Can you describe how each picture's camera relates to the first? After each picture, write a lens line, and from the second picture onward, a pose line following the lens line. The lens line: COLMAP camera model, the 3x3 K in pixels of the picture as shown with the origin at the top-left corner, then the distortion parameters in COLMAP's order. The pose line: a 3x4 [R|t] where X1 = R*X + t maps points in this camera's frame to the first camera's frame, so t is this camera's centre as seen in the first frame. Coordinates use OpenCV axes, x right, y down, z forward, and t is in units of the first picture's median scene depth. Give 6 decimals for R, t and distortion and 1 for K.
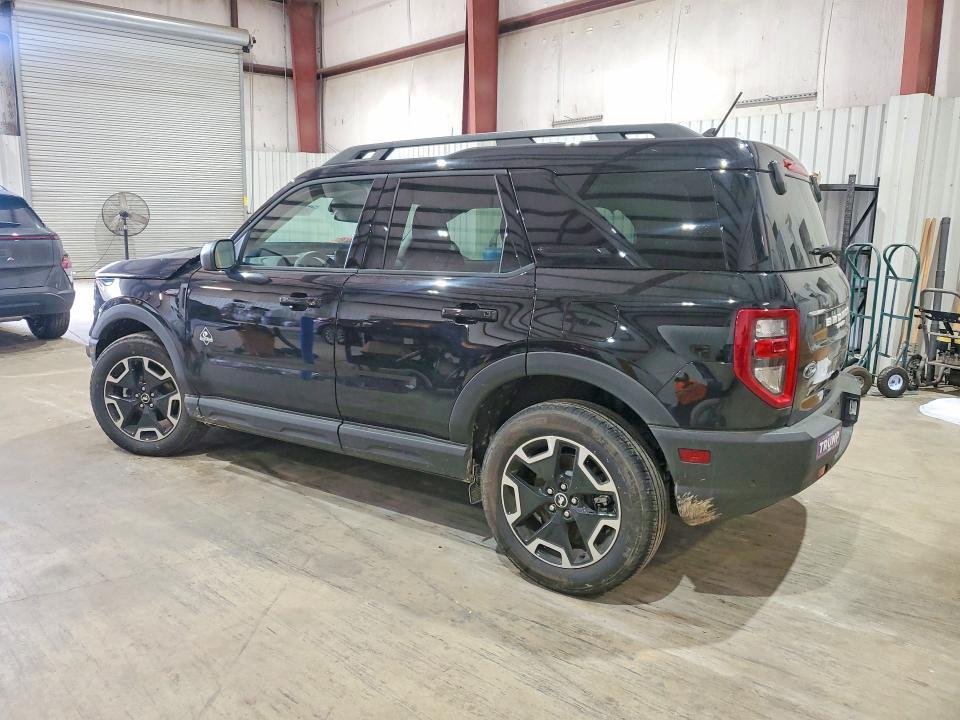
lens RADIAL K [[762.8, 0, 480.0], [0, 762.8, 360.0], [0, 0, 1]] dist [0.002945, 0.003483]
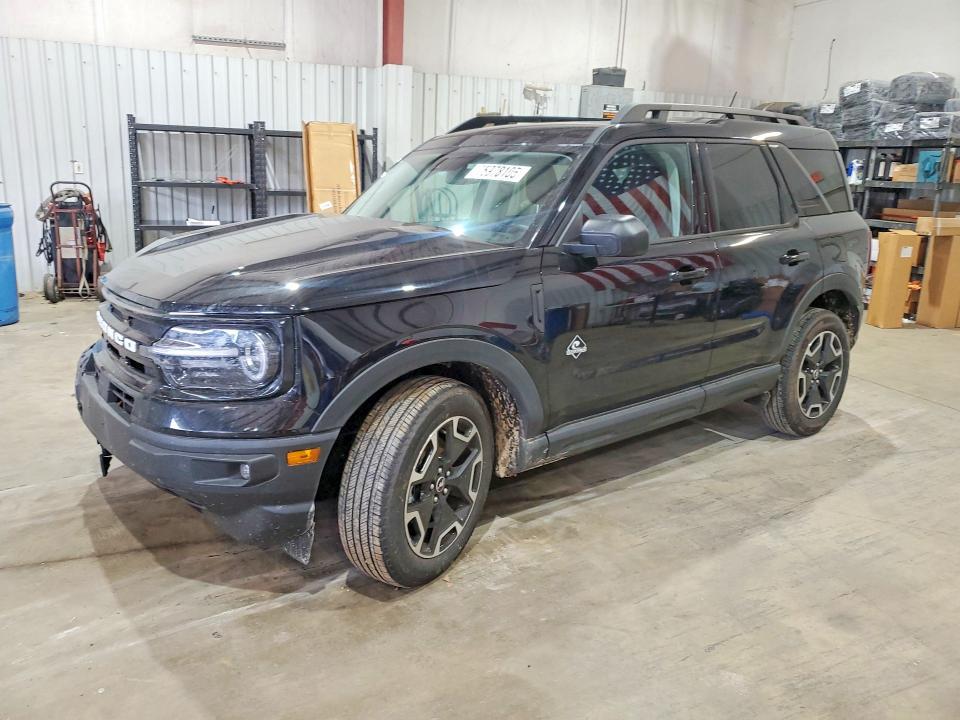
lens RADIAL K [[736.9, 0, 480.0], [0, 736.9, 360.0], [0, 0, 1]] dist [0.000570, -0.001494]
pose [[0.309993, -0.249085, 0.917530, -1.005653], [0.158422, 0.965111, 0.208478, -0.176092], [-0.937447, 0.080730, 0.338638, 0.803003]]
